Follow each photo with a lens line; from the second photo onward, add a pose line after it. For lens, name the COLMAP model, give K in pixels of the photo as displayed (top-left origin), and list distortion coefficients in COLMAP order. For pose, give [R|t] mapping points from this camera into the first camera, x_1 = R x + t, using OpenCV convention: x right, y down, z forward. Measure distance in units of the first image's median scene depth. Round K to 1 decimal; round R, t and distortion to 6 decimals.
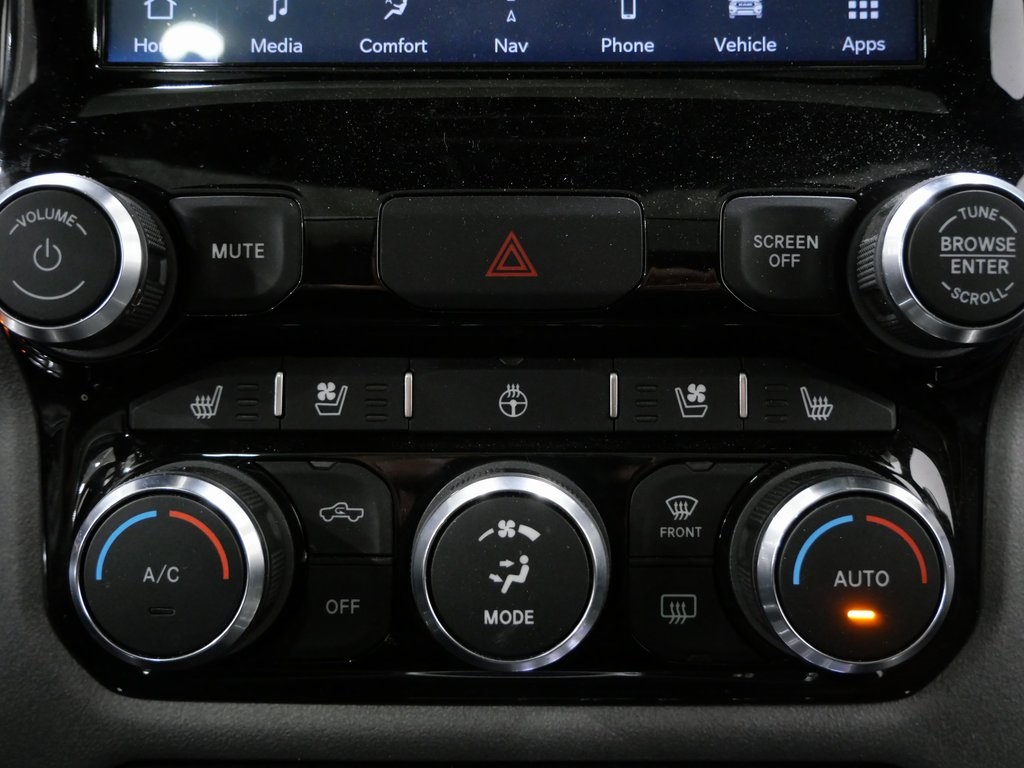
lens RADIAL K [[1082.4, 0, 514.2], [0, 1082.4, 383.3], [0, 0, 1]] dist [0.038188, 0.001265]
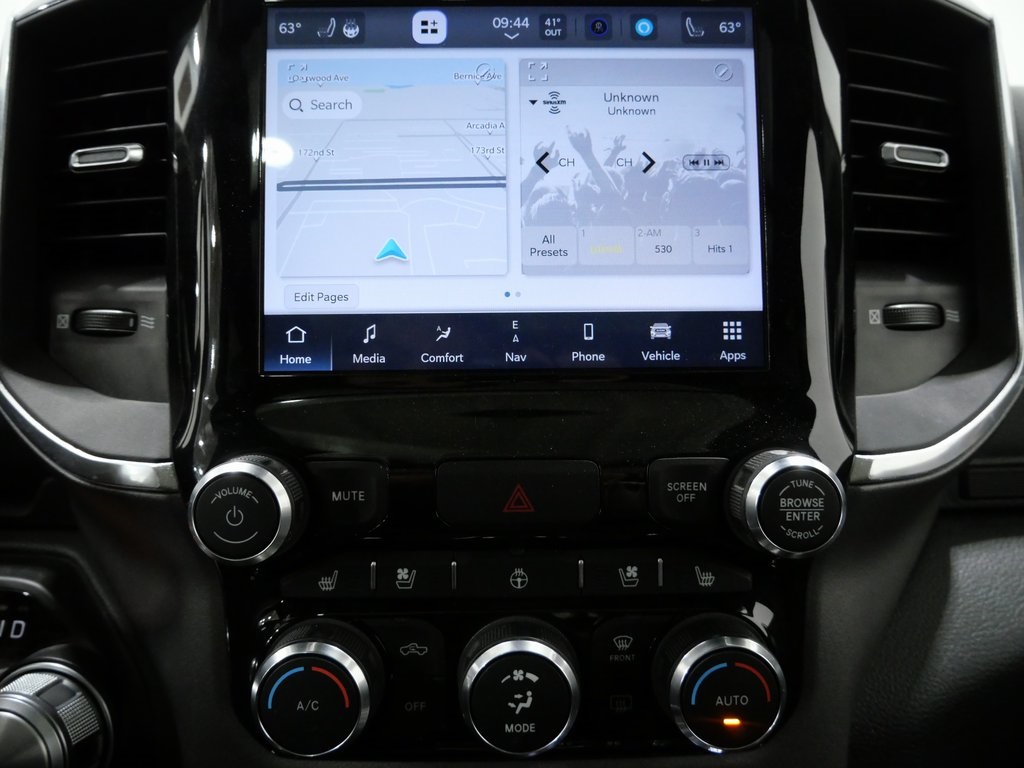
lens RADIAL K [[729.9, 0, 508.9], [0, 729.9, 381.9], [0, 0, 1]] dist [-0.026450, 0.007395]
pose [[0.999629, -0.008615, 0.025828, -0.043097], [0.007867, 0.999550, 0.028942, -0.319980], [-0.026066, -0.028728, 0.999247, -0.078932]]
